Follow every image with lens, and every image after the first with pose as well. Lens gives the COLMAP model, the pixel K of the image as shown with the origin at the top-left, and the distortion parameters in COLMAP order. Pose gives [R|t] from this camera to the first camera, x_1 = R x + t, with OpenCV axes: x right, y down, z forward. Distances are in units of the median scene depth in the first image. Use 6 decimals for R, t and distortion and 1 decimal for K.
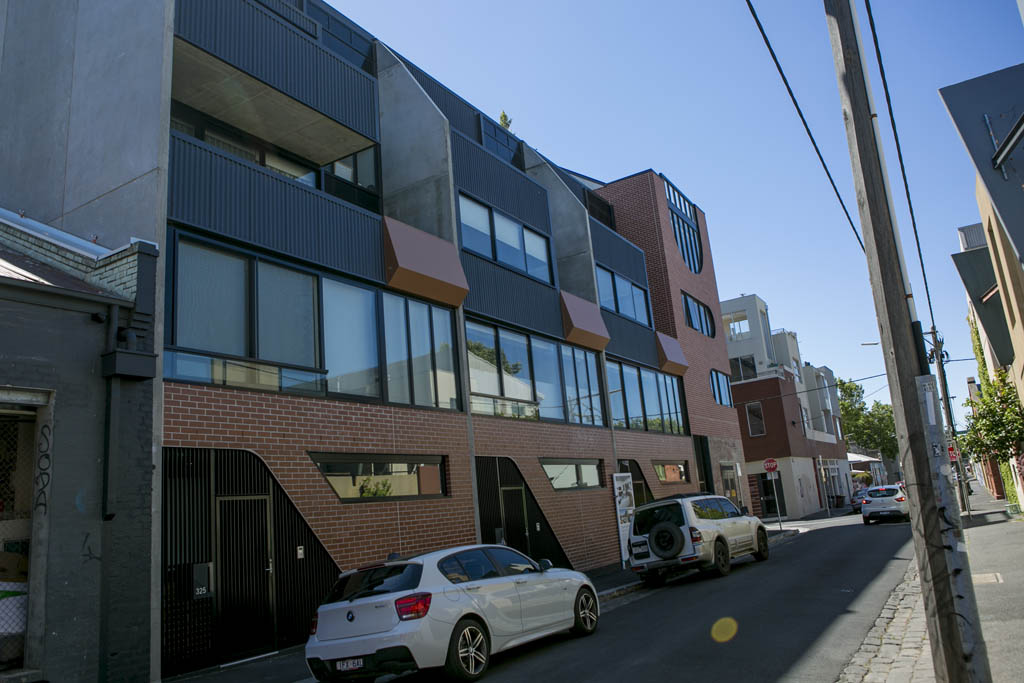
lens RADIAL K [[766.5, 0, 548.4], [0, 766.5, 357.4], [0, 0, 1]] dist [-0.076948, 0.034269]
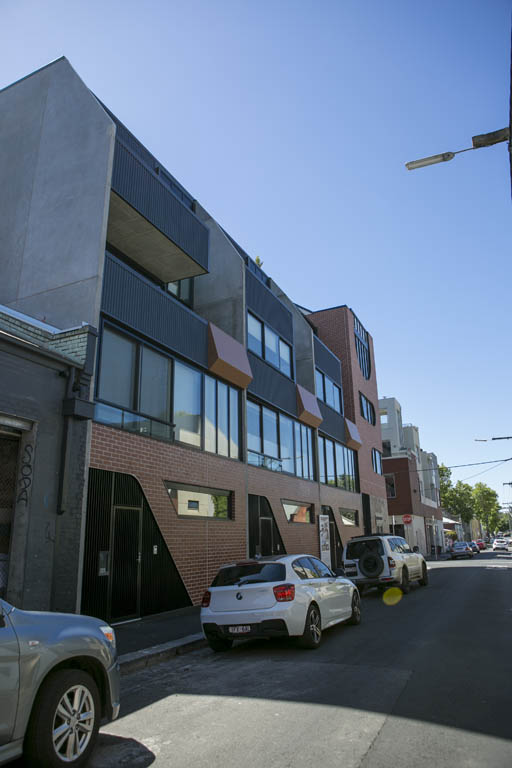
lens RADIAL K [[545.7, 0, 245.2], [0, 545.7, 391.4], [0, 0, 1]] dist [-0.069968, 0.003772]
pose [[0.994953, 0.098776, 0.017655, -0.153325], [-0.097364, 0.992912, -0.068157, 0.010109], [-0.024262, 0.066094, 0.997518, -0.033043]]
